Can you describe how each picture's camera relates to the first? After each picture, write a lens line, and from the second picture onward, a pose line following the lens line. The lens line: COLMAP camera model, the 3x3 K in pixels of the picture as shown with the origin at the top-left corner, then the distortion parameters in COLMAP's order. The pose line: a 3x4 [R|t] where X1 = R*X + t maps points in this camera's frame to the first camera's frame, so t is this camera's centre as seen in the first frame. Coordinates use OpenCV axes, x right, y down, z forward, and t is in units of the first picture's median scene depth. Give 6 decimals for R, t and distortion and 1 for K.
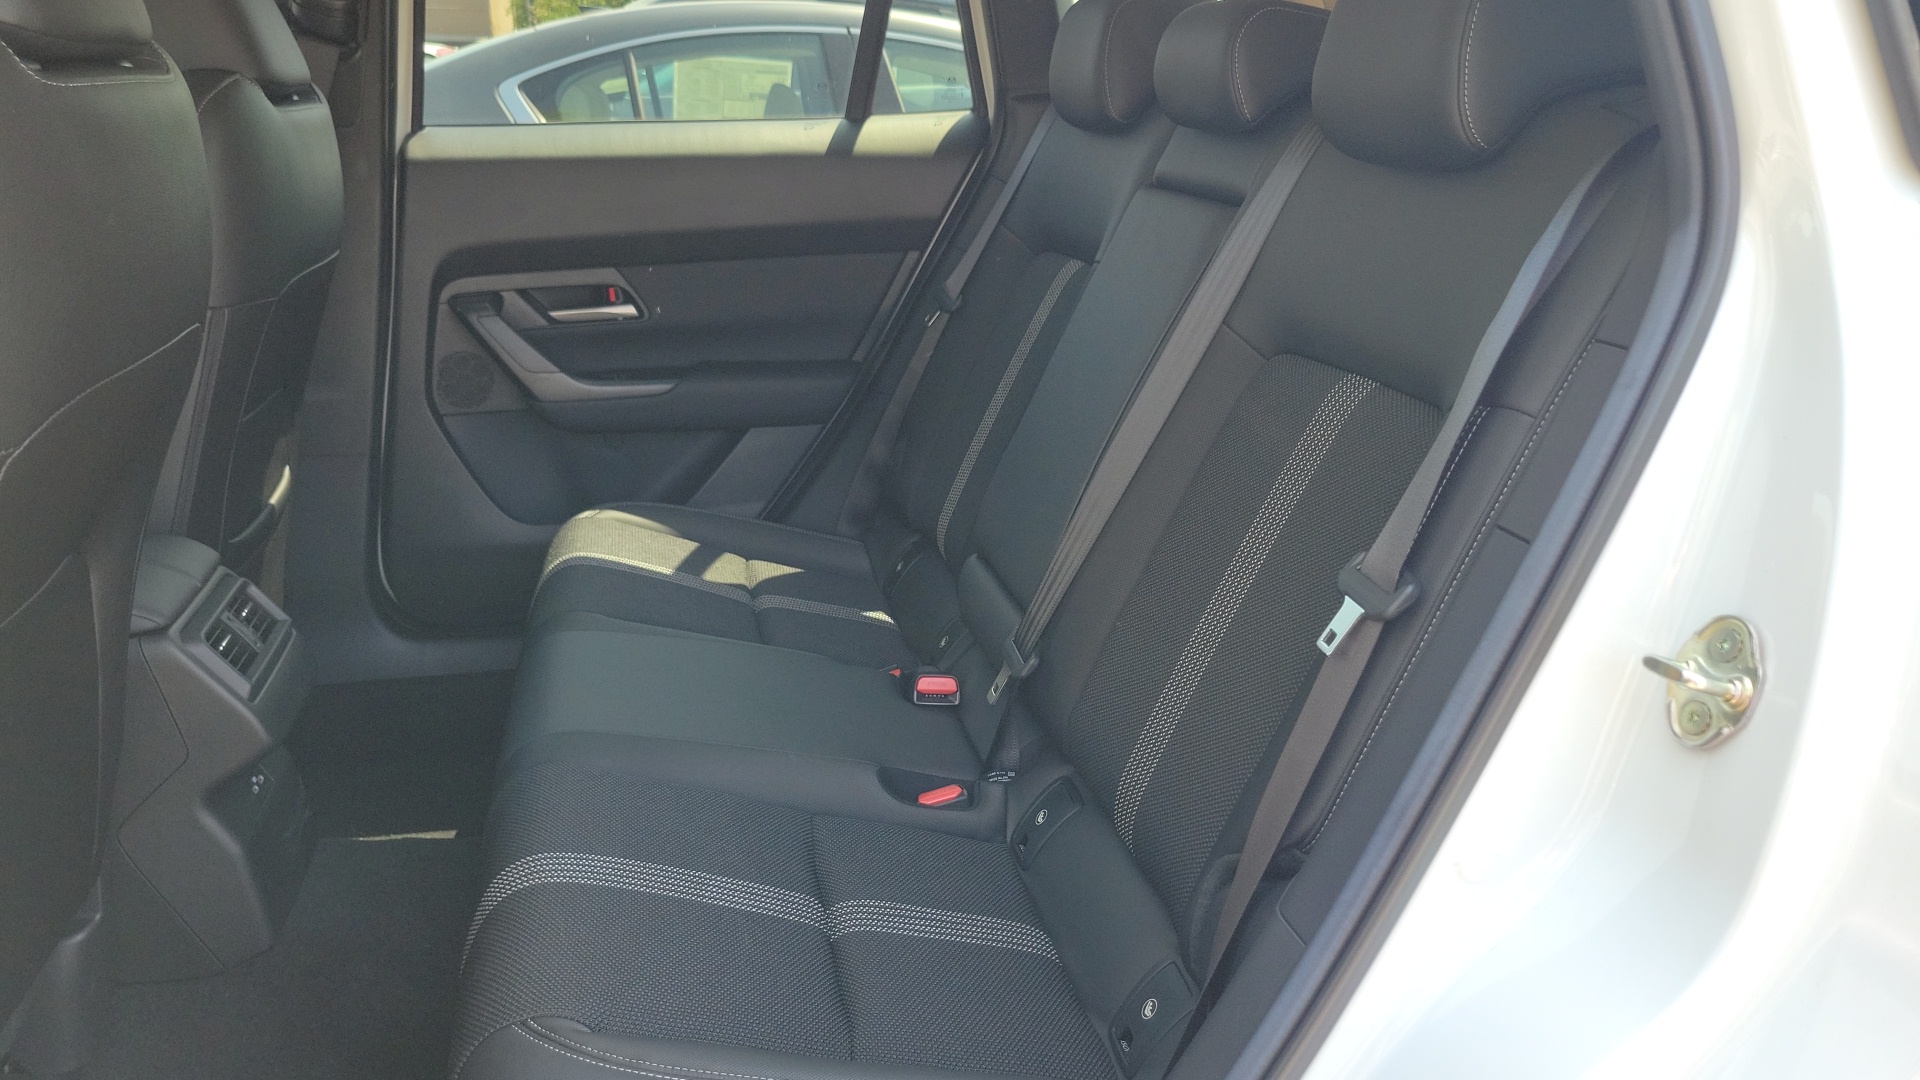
lens RADIAL K [[1434.4, 0, 963.5], [0, 1434.4, 544.7], [0, 0, 1]] dist [0.018190, -0.003247]
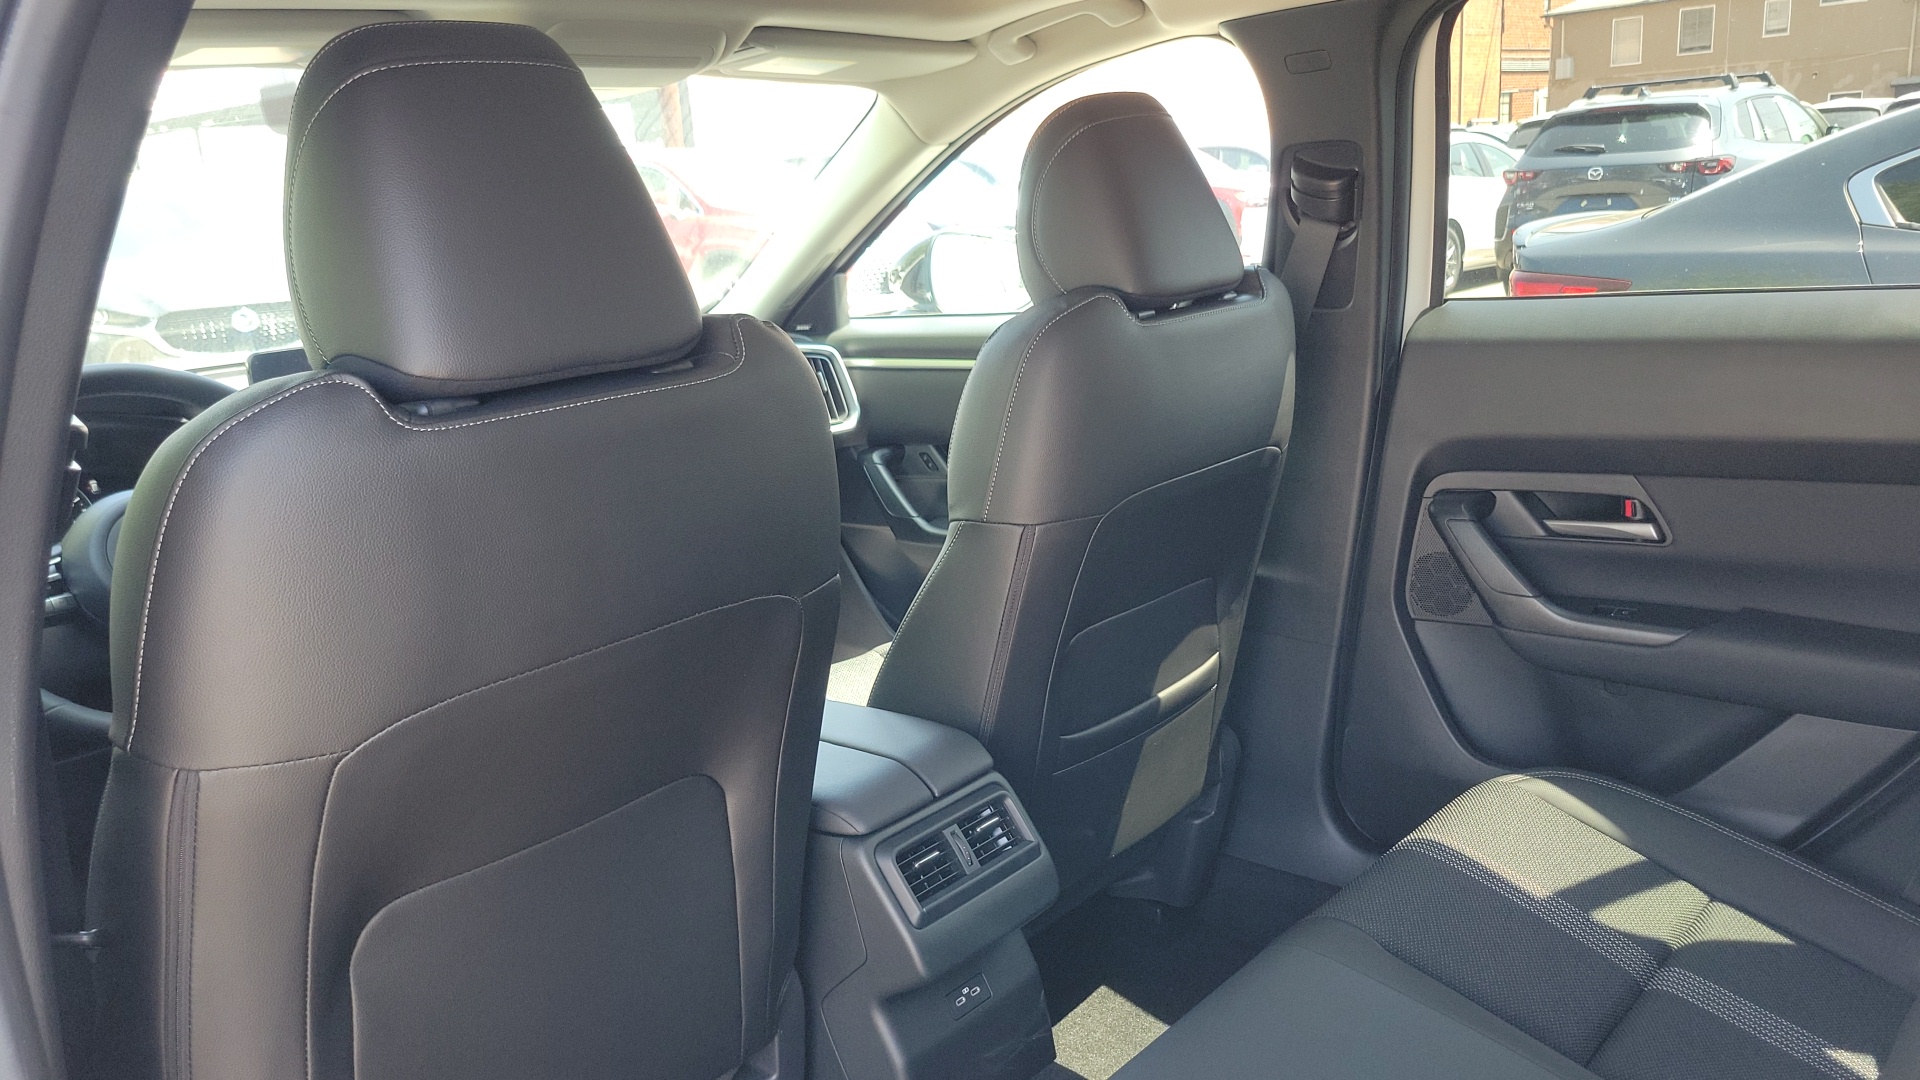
lens RADIAL K [[1434.4, 0, 963.5], [0, 1434.4, 544.7], [0, 0, 1]] dist [0.018190, -0.003247]
pose [[0.584768, 0.147572, -0.797665, 0.176498], [-0.179898, 0.982420, 0.049870, -0.129920], [0.791001, 0.114336, 0.601036, 0.242302]]
